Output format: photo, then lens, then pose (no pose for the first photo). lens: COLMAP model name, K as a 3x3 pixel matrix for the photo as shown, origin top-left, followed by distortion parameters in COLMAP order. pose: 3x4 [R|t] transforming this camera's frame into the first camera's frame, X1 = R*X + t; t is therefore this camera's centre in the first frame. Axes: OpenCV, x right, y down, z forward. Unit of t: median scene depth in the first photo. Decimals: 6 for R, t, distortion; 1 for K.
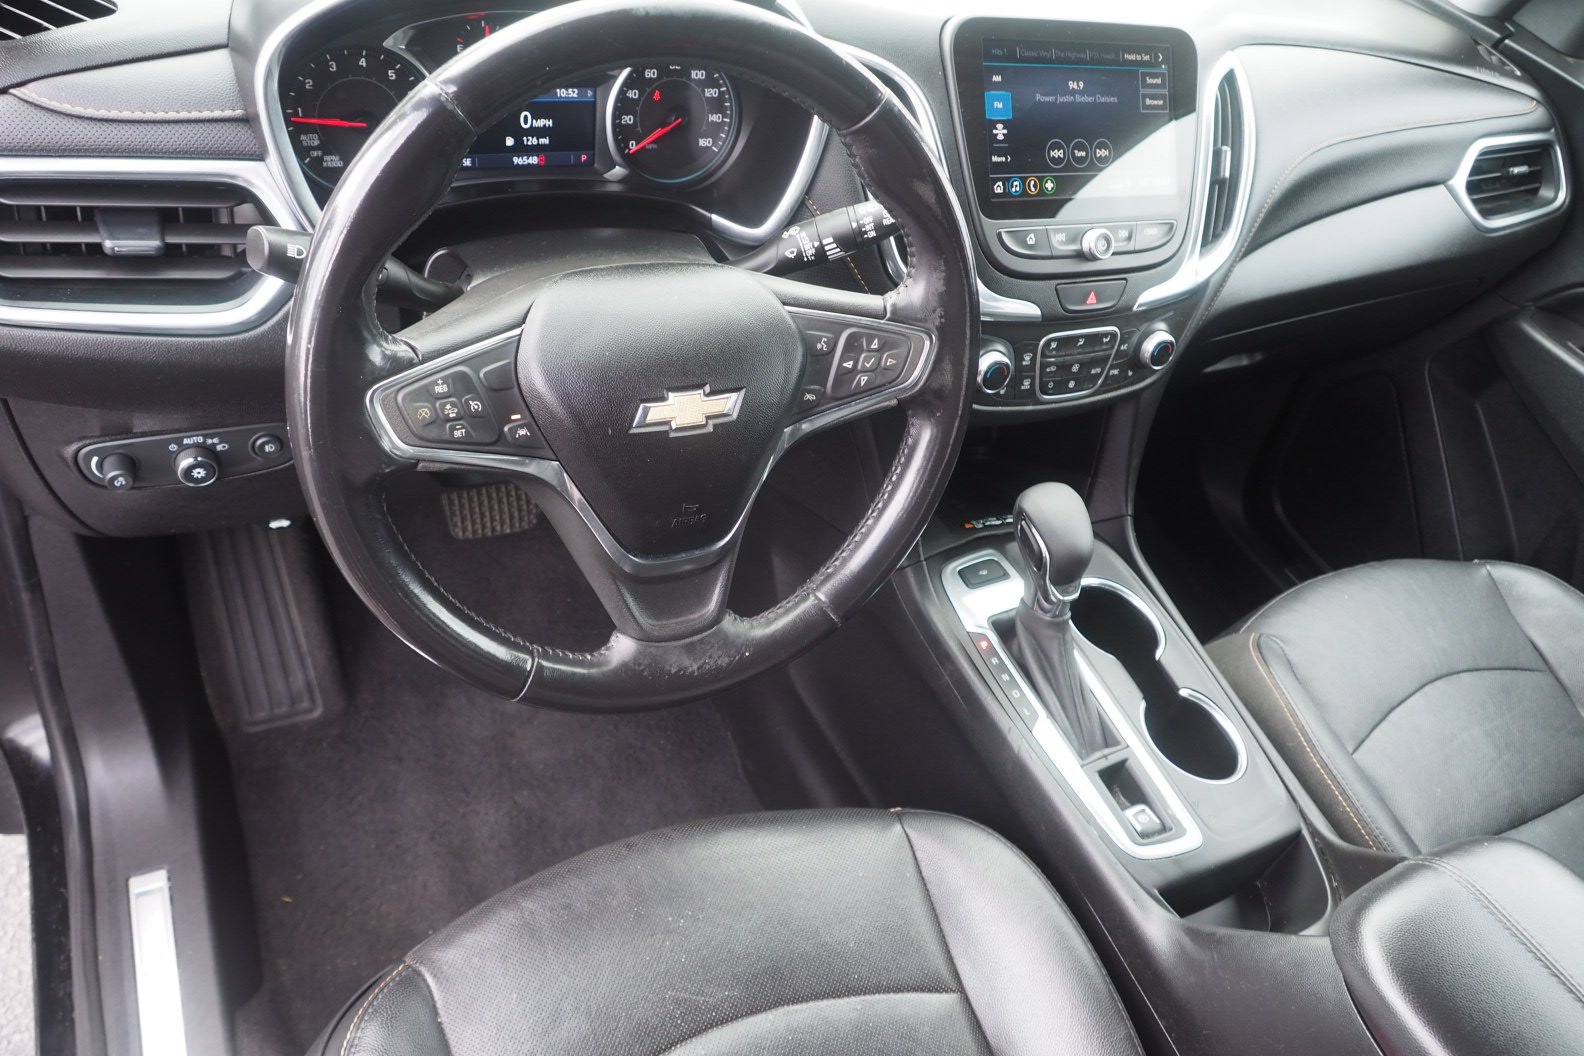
lens RADIAL K [[1114.1, 0, 798.6], [0, 1114.1, 535.7], [0, 0, 1]] dist [-0.032096, -0.005348]
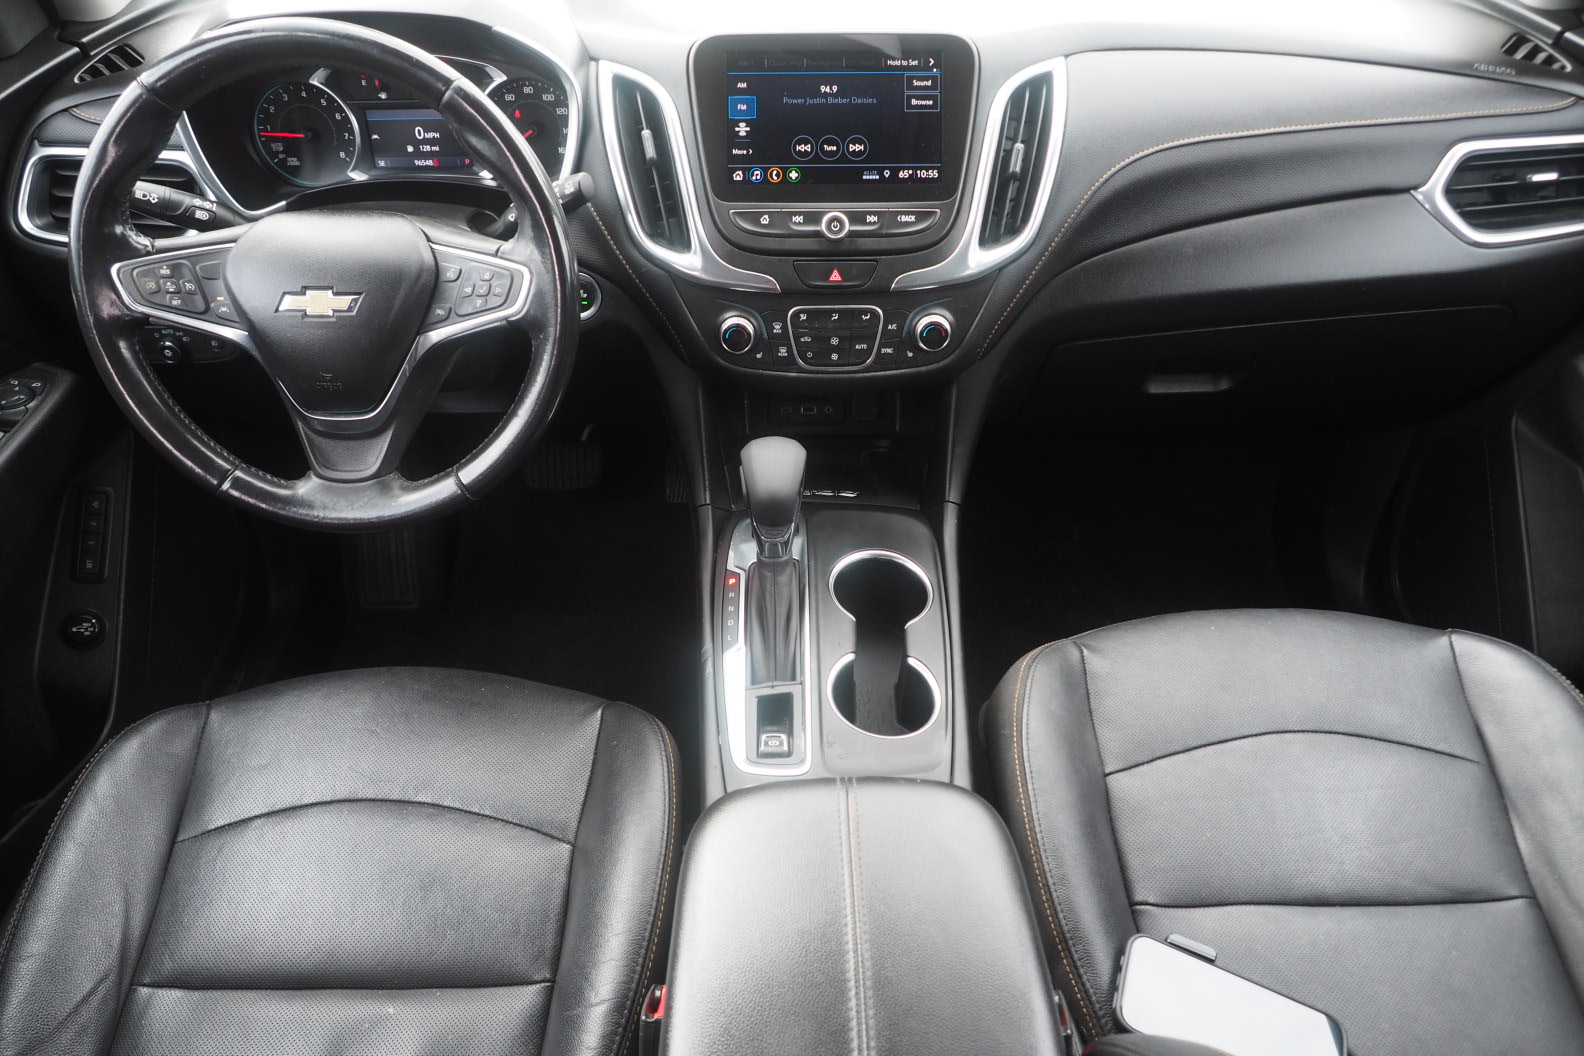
lens RADIAL K [[1114.1, 0, 790.3], [0, 1114.1, 530.0], [0, 0, 1]] dist [-0.032096, -0.005348]
pose [[0.885178, 0.119270, -0.449705, 0.783110], [-0.161408, 0.985275, -0.056396, 0.110232], [0.436357, 0.122506, 0.891395, 0.022099]]
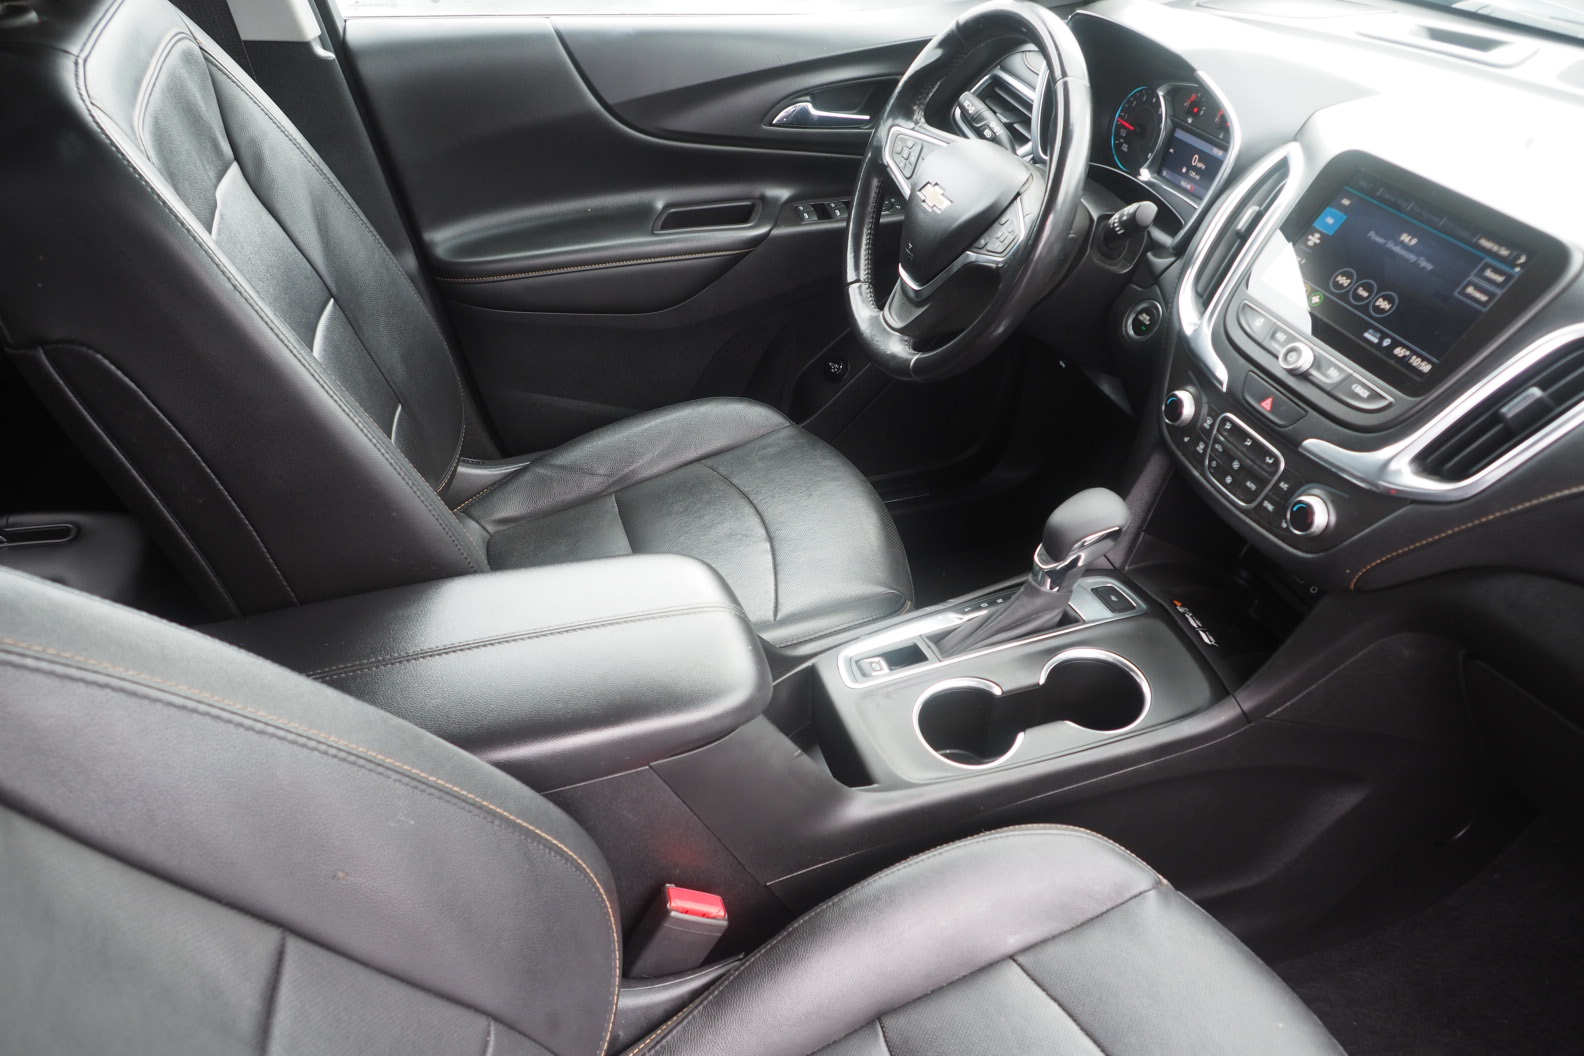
lens RADIAL K [[1114.1, 0, 790.3], [0, 1114.1, 532.3], [0, 0, 1]] dist [-0.032096, -0.005348]
pose [[-0.129649, 0.416496, -0.899846, 1.354287], [-0.709741, 0.594753, 0.377542, -0.224672], [0.692430, 0.687605, 0.218495, 0.568562]]
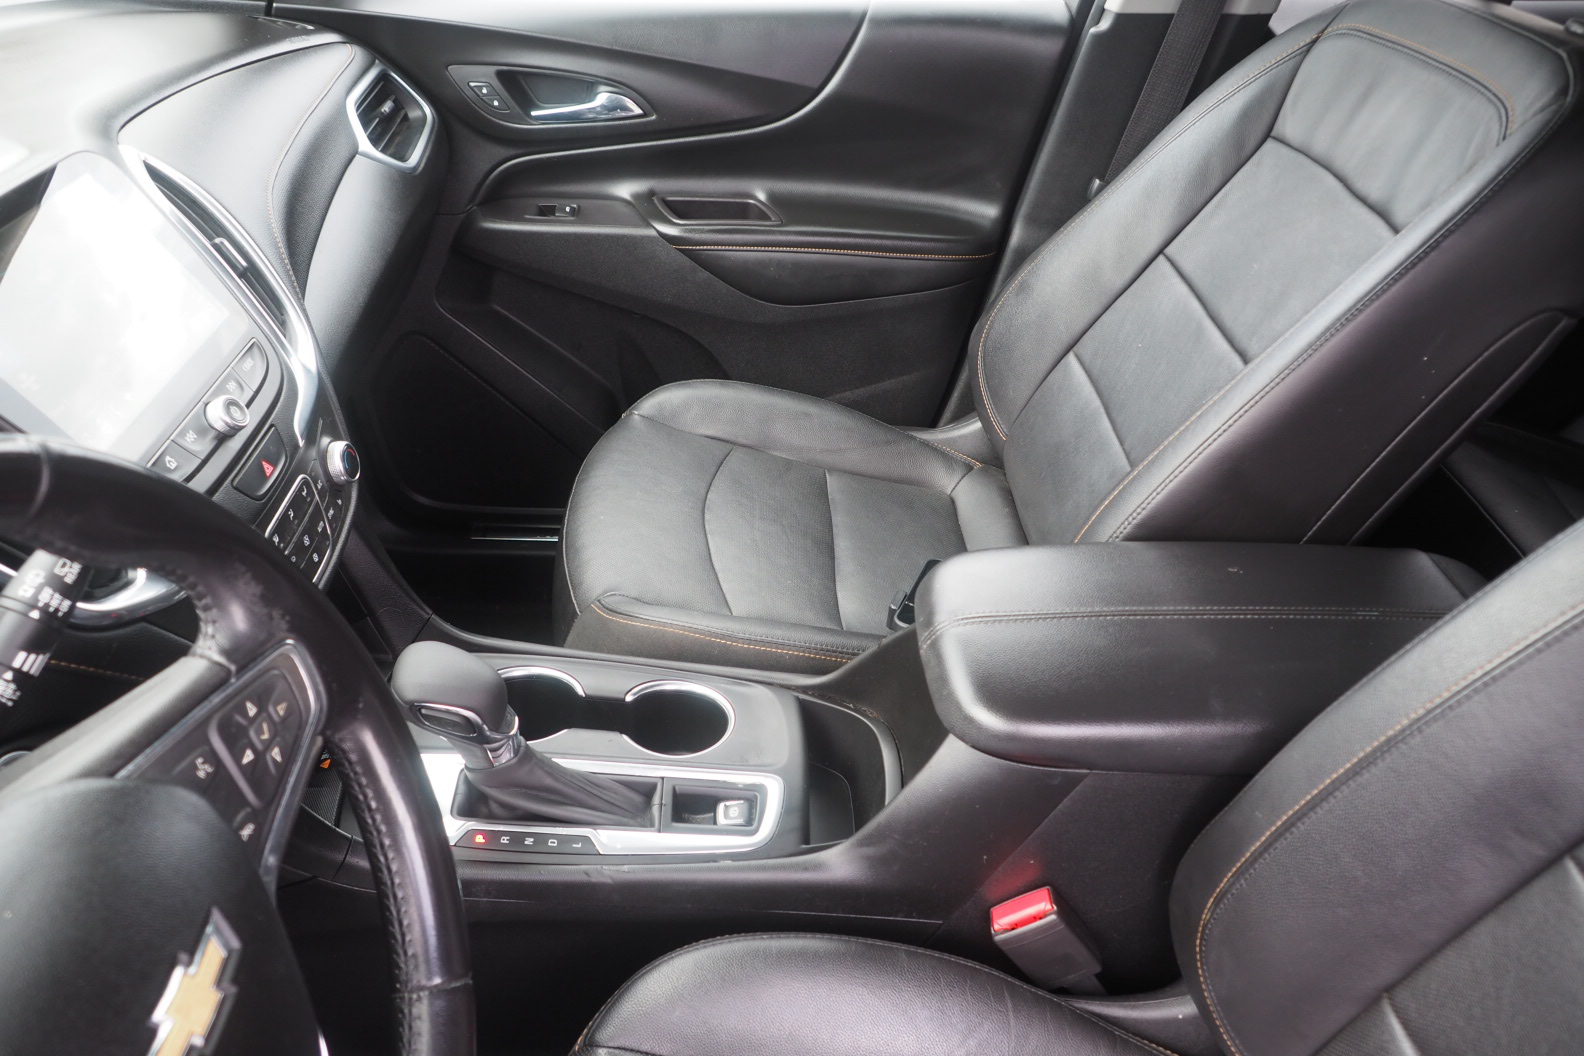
lens RADIAL K [[1114.1, 0, 795.2], [0, 1114.1, 523.8], [0, 0, 1]] dist [-0.032096, -0.005348]
pose [[0.410549, -0.658517, 0.630718, -0.120554], [0.644520, 0.698864, 0.310134, -0.194303], [-0.645015, 0.279185, 0.711345, 0.190673]]
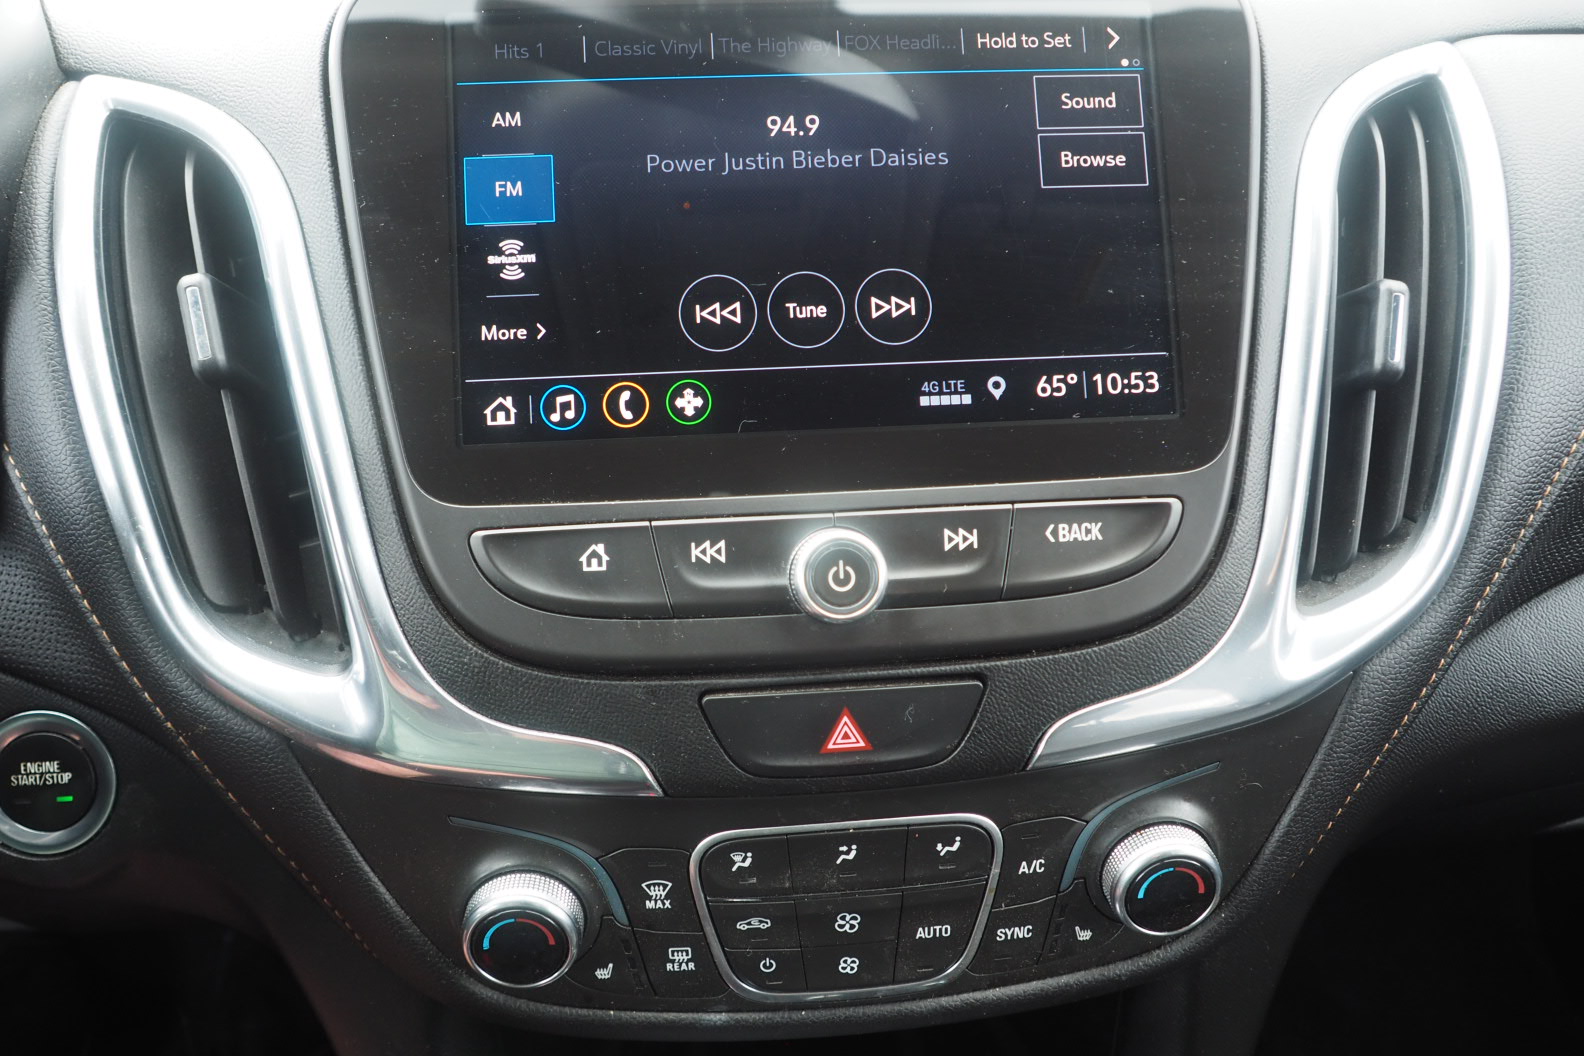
lens RADIAL K [[1114.1, 0, 794.2], [0, 1114.1, 528.3], [0, 0, 1]] dist [-0.032096, -0.005348]
pose [[0.912638, 0.019500, -0.408304, 0.396937], [-0.108699, 0.974476, -0.196423, -0.214765], [0.394052, 0.223645, 0.891463, 0.716798]]
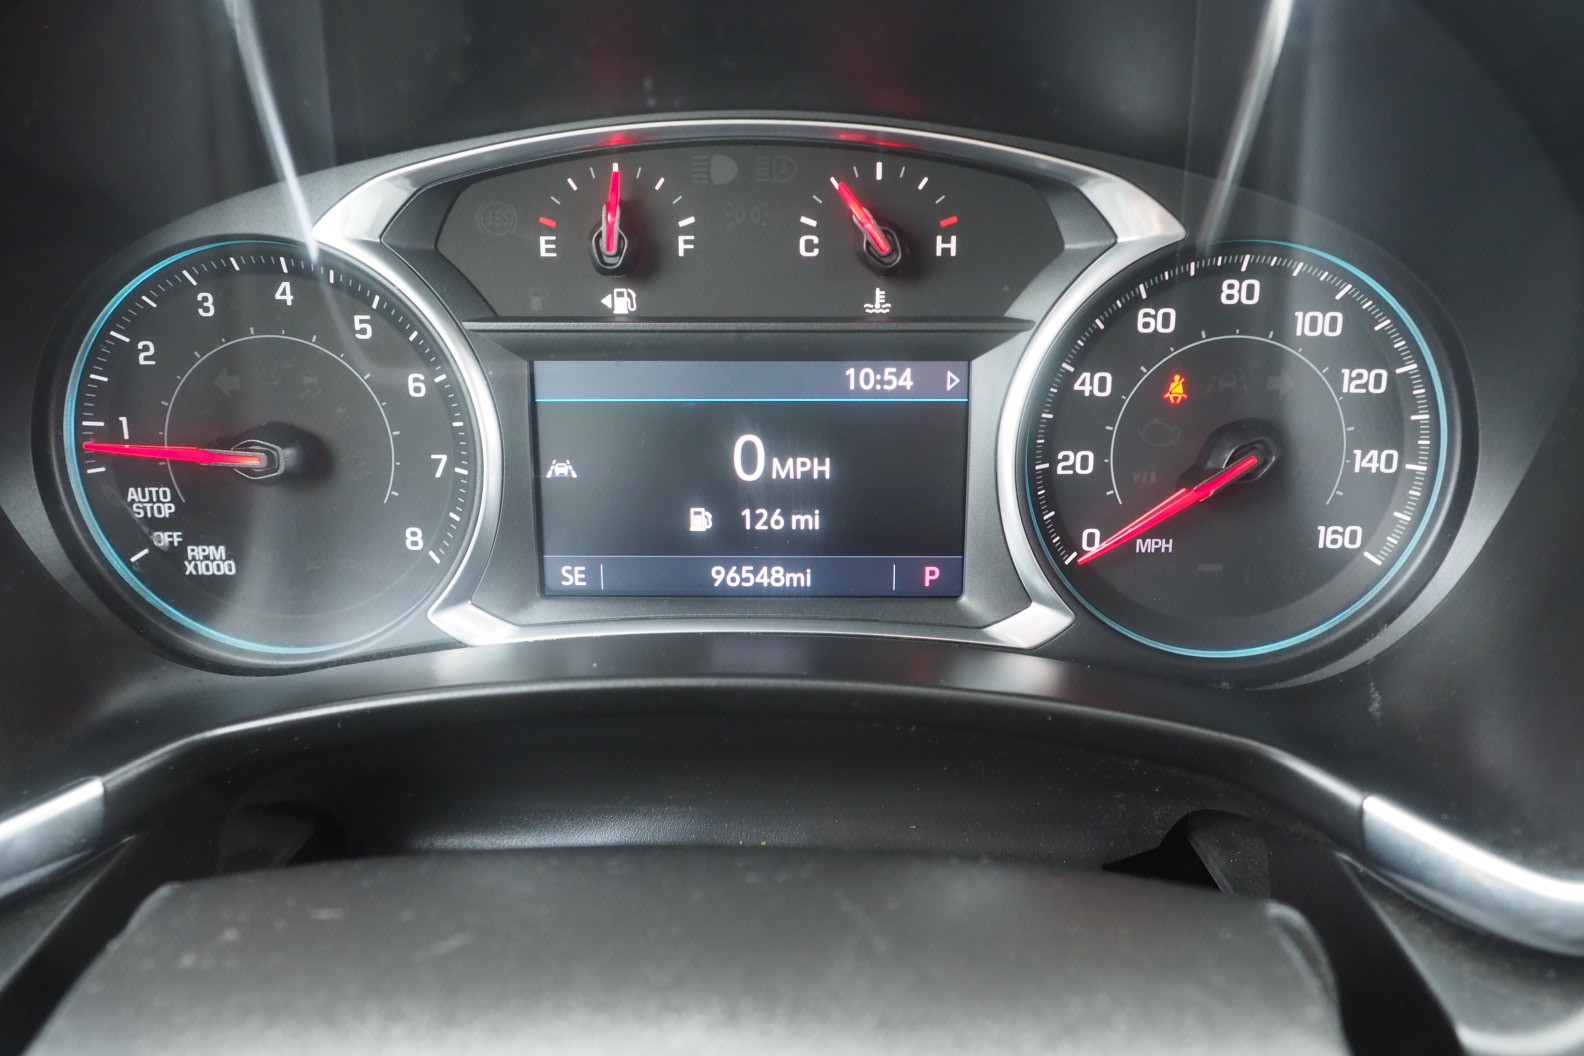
lens RADIAL K [[1197.6, 0, 784.1], [0, 1197.6, 536.3], [0, 0, 1]] dist [-0.046943, -0.001202]
pose [[0.873016, -0.011497, -0.487556, -0.058412], [-0.181378, 0.920356, -0.346478, -0.213367], [0.452708, 0.390912, 0.801401, 0.668033]]
